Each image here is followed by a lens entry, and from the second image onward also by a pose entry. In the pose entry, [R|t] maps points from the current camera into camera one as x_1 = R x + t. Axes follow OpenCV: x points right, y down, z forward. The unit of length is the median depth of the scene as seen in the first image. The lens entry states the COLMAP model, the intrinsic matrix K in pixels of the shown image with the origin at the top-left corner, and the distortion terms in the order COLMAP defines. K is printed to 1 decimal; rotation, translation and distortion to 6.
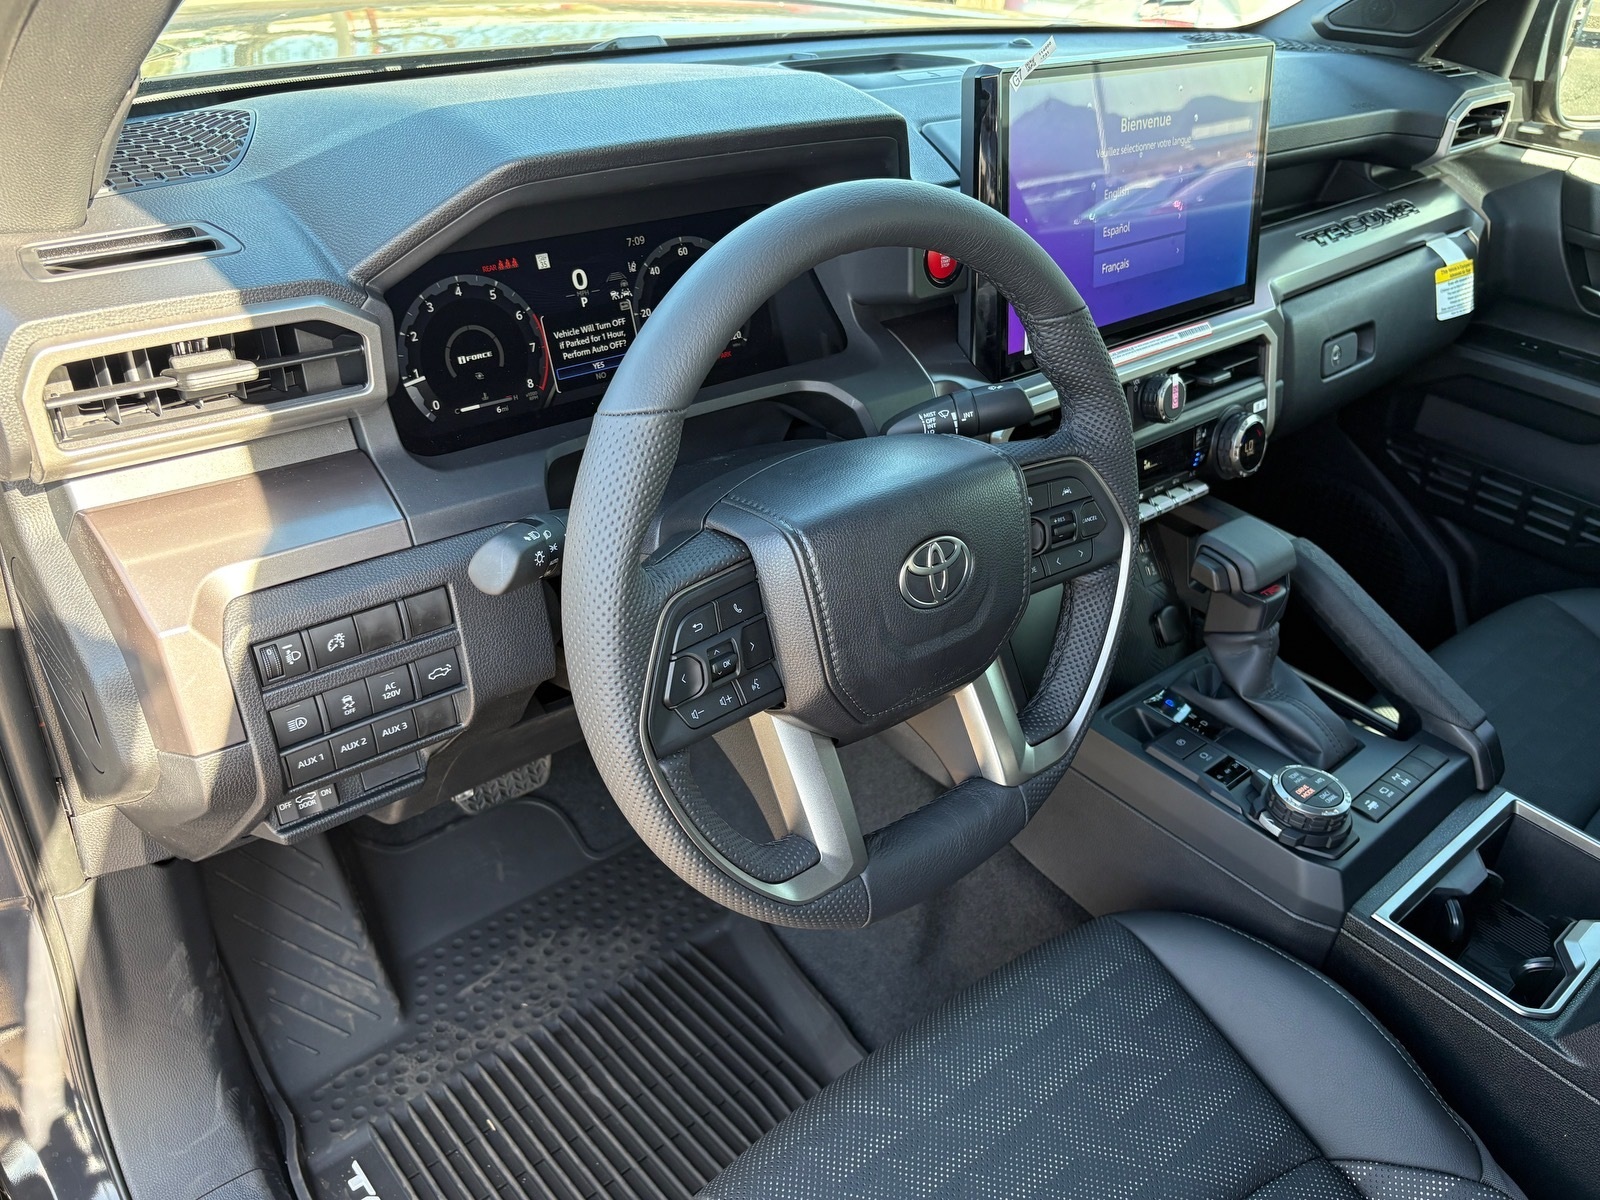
lens RADIAL K [[1260.9, 0, 793.6], [0, 1260.9, 602.2], [0, 0, 1]] dist [0.030415, -0.025652]
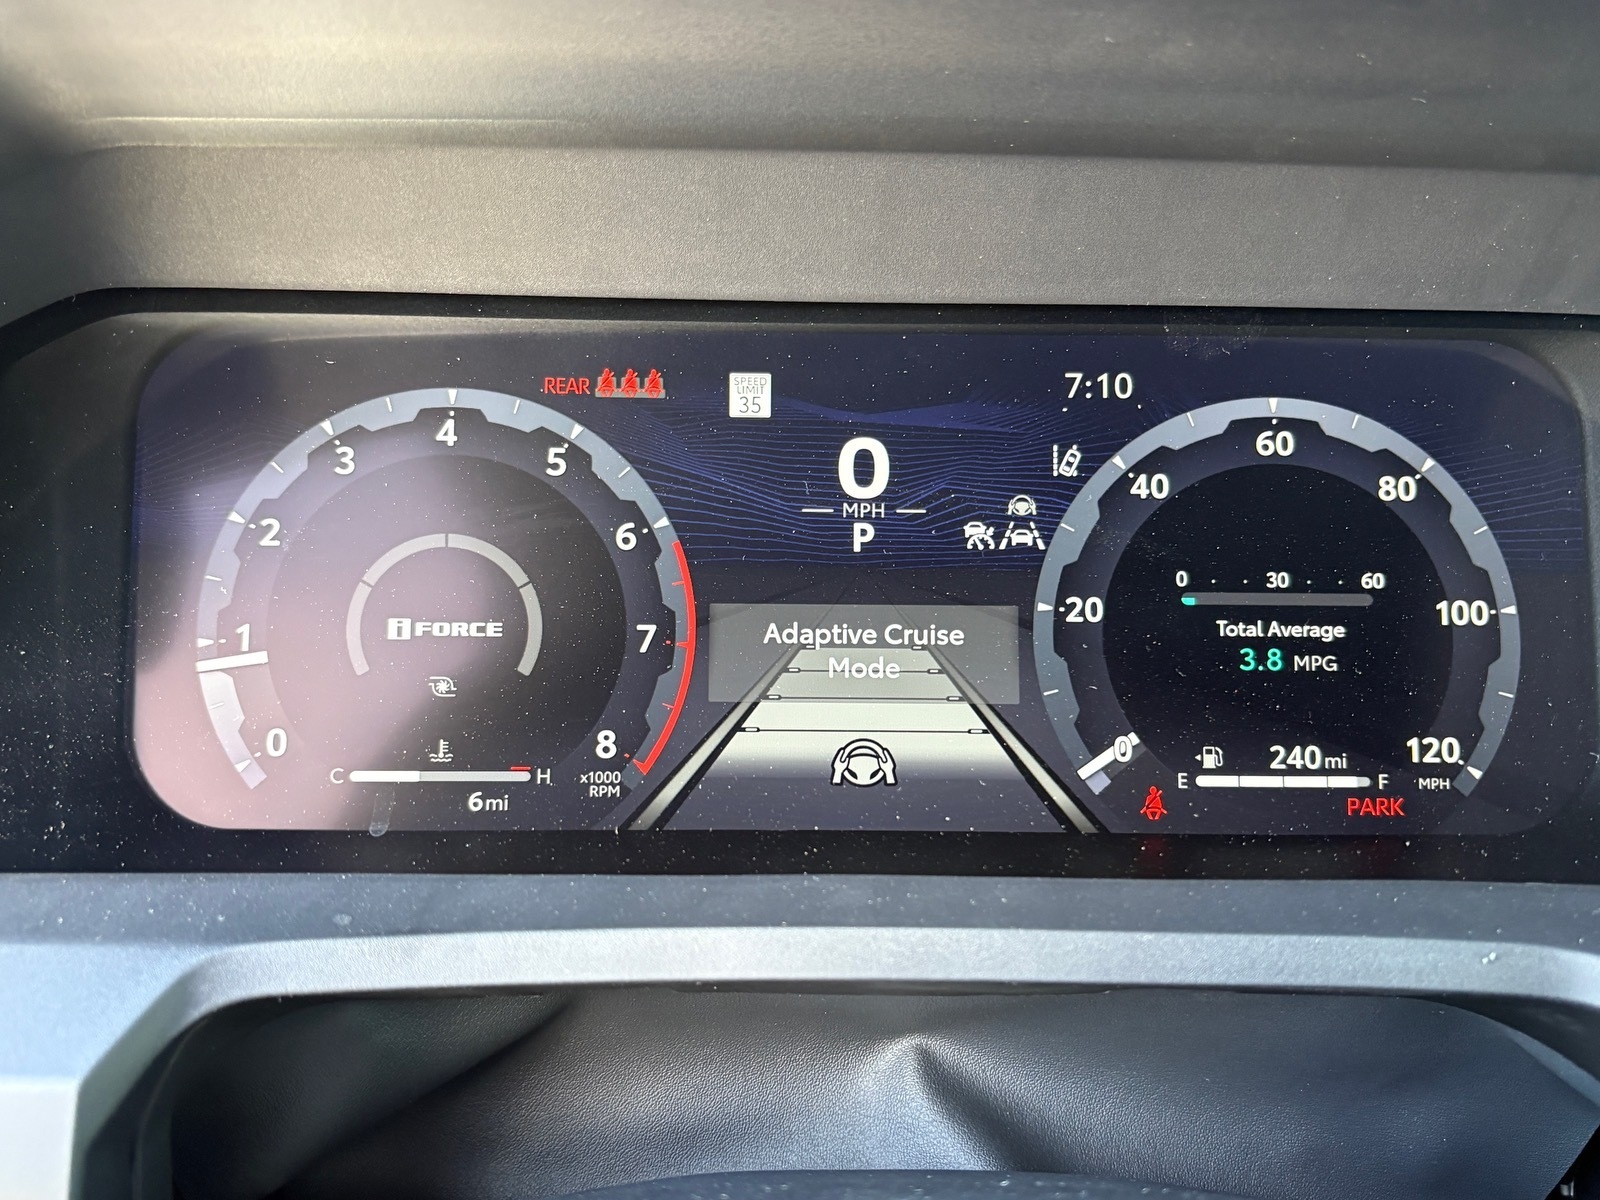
lens RADIAL K [[1492.1, 0, 799.2], [0, 1492.1, 597.6], [0, 0, 1]] dist [0.062491, 0.000000]
pose [[0.761286, 0.098256, -0.640929, 0.054874], [-0.313403, 0.921083, -0.231052, -0.119665], [0.567646, 0.376766, 0.732001, 0.651349]]
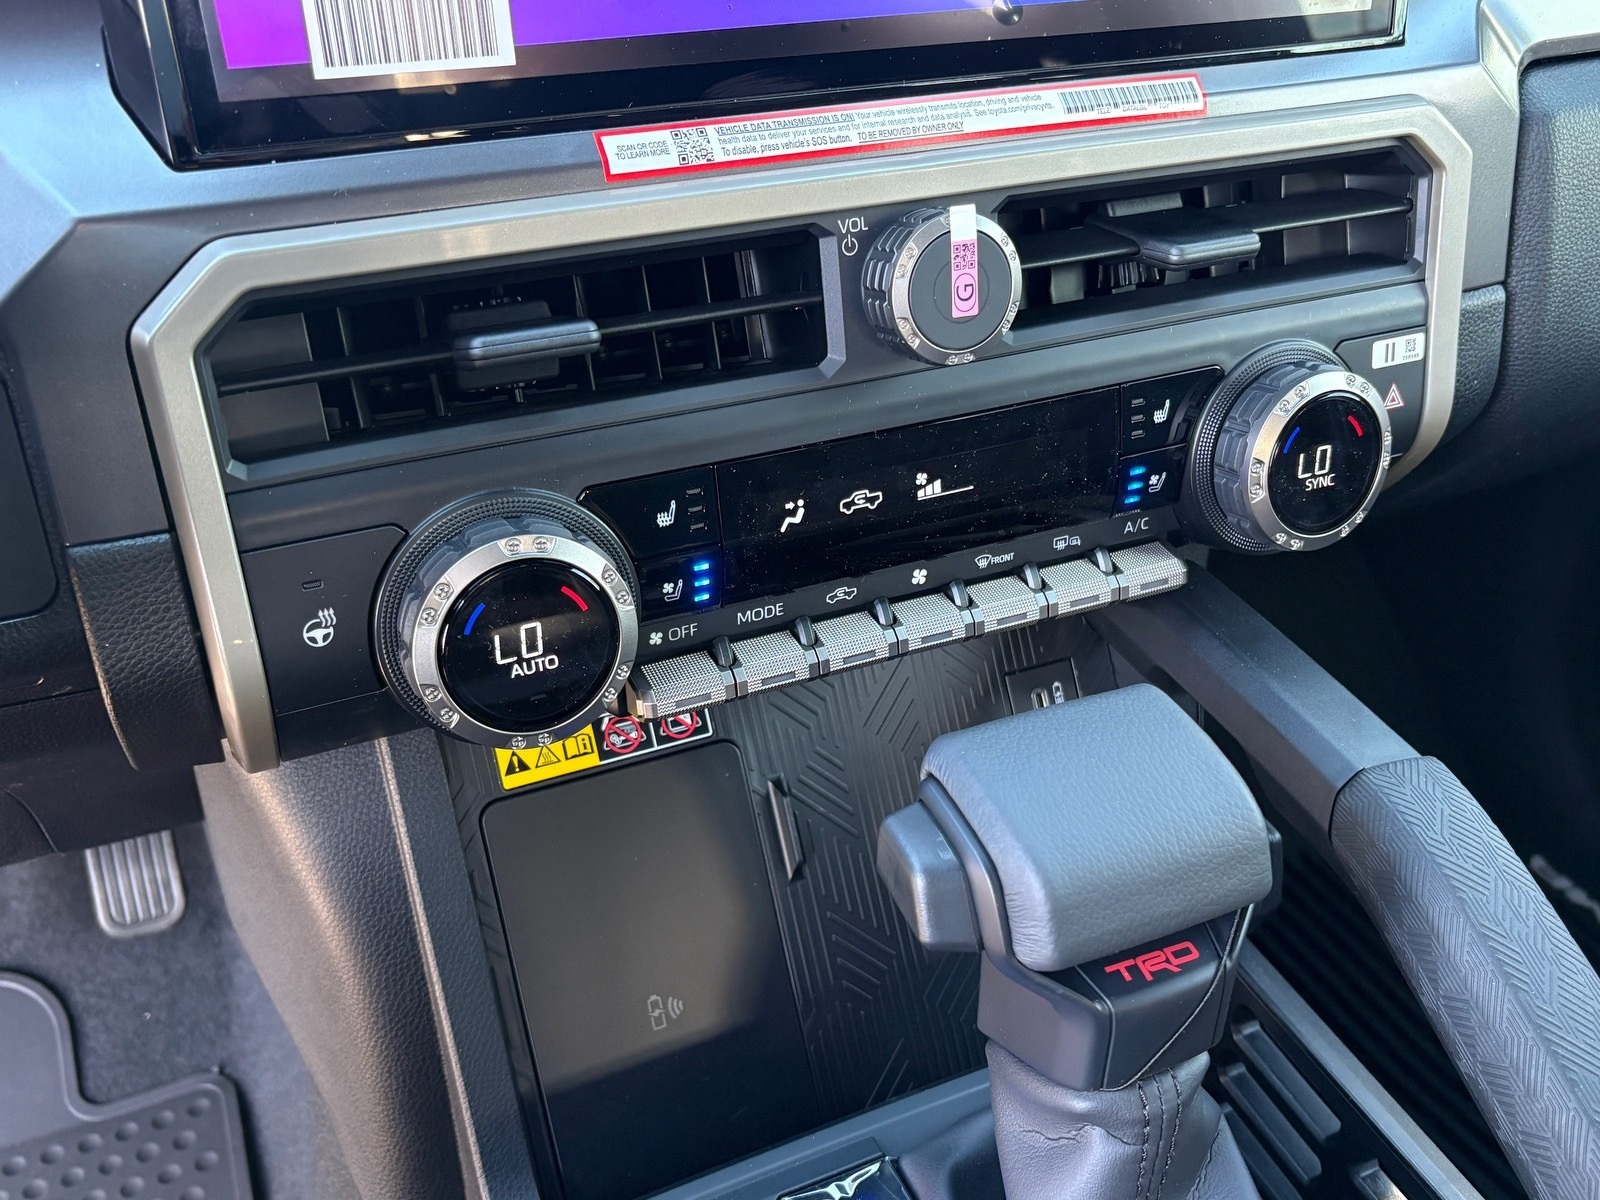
lens RADIAL K [[1444.9, 0, 800.7], [0, 1444.9, 602.9], [0, 0, 1]] dist [-0.039281, -0.001112]
pose [[0.950242, 0.125300, -0.285200, 0.408428], [-0.120103, 0.992119, 0.035712, -0.099016], [0.287427, 0.000318, 0.957802, 0.704513]]
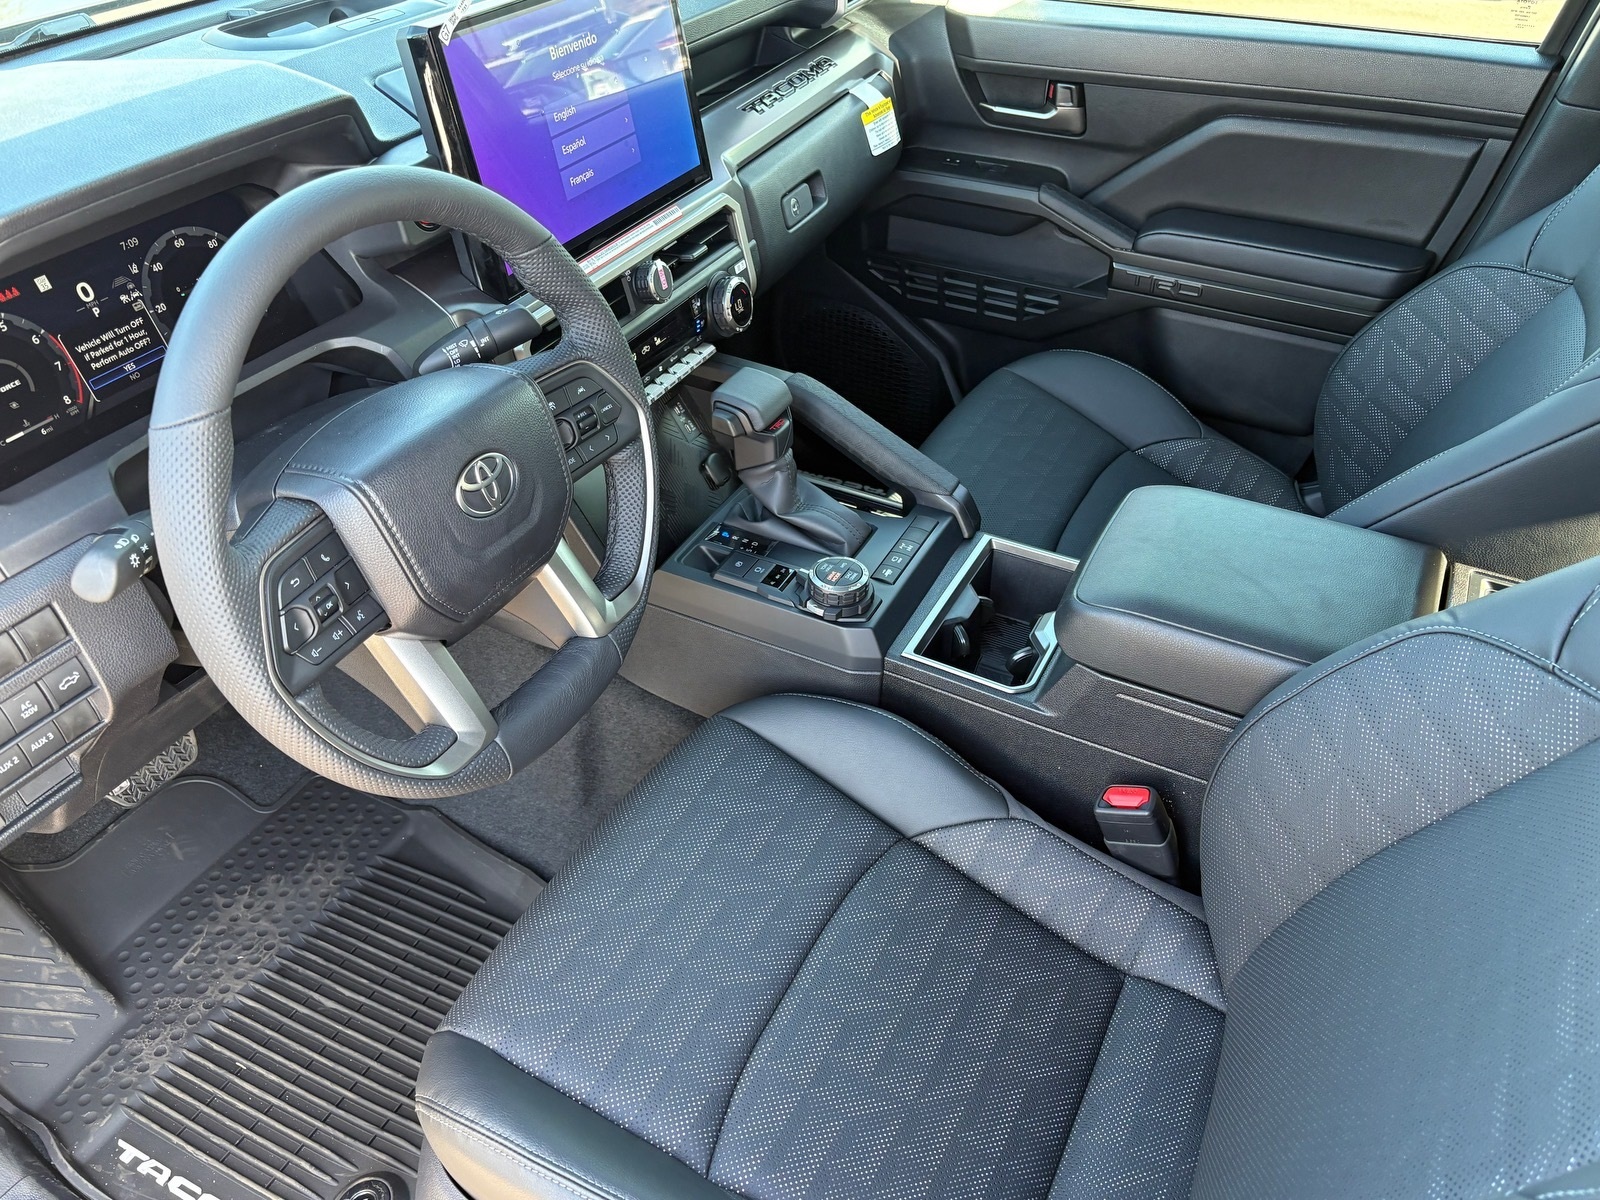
lens RADIAL K [[1260.9, 0, 792.7], [0, 1260.9, 611.7], [0, 0, 1]] dist [0.030415, -0.025652]
pose [[0.925928, -0.271862, 0.262200, 0.024813], [0.240470, 0.959642, 0.145814, -0.009885], [-0.291259, -0.071962, 0.953934, -0.185683]]
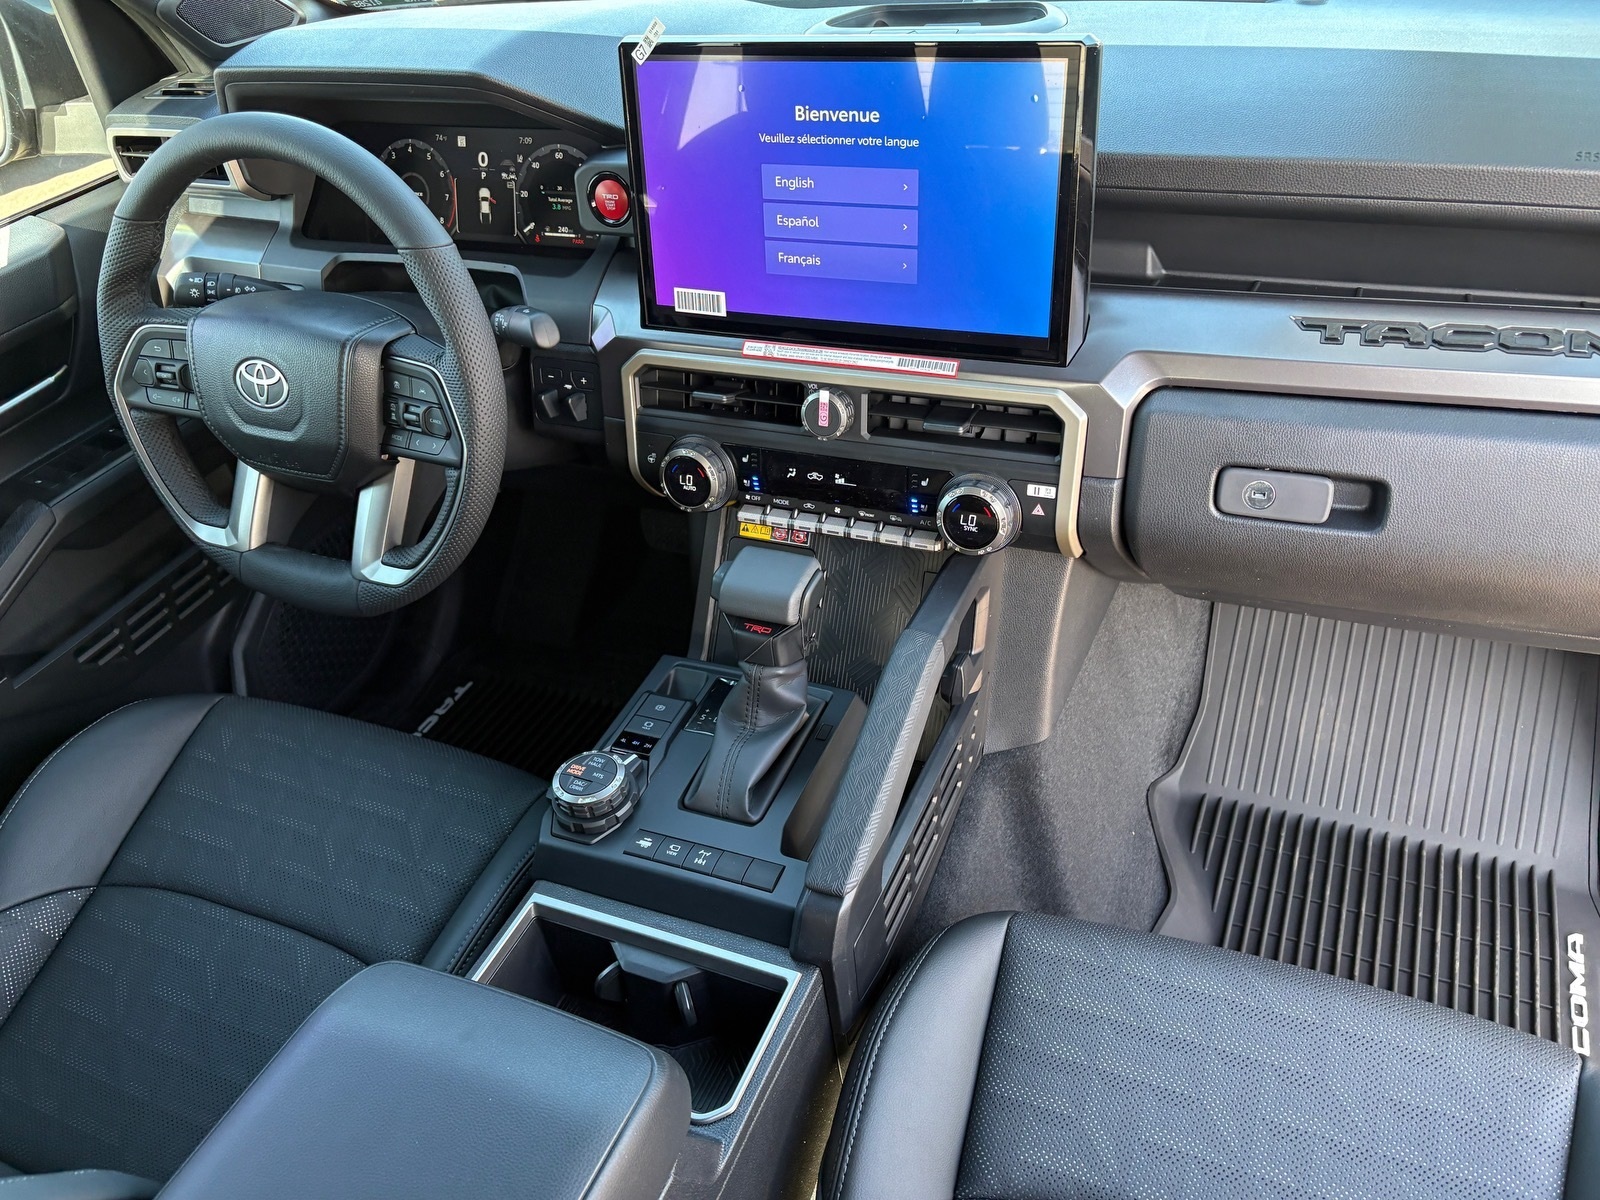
lens RADIAL K [[1260.9, 0, 794.0], [0, 1260.9, 602.0], [0, 0, 1]] dist [0.030415, -0.025652]
pose [[0.406346, 0.461817, -0.788421, 1.194167], [-0.359883, 0.874014, 0.326473, -0.368089], [0.839862, 0.151078, 0.521352, 0.556844]]
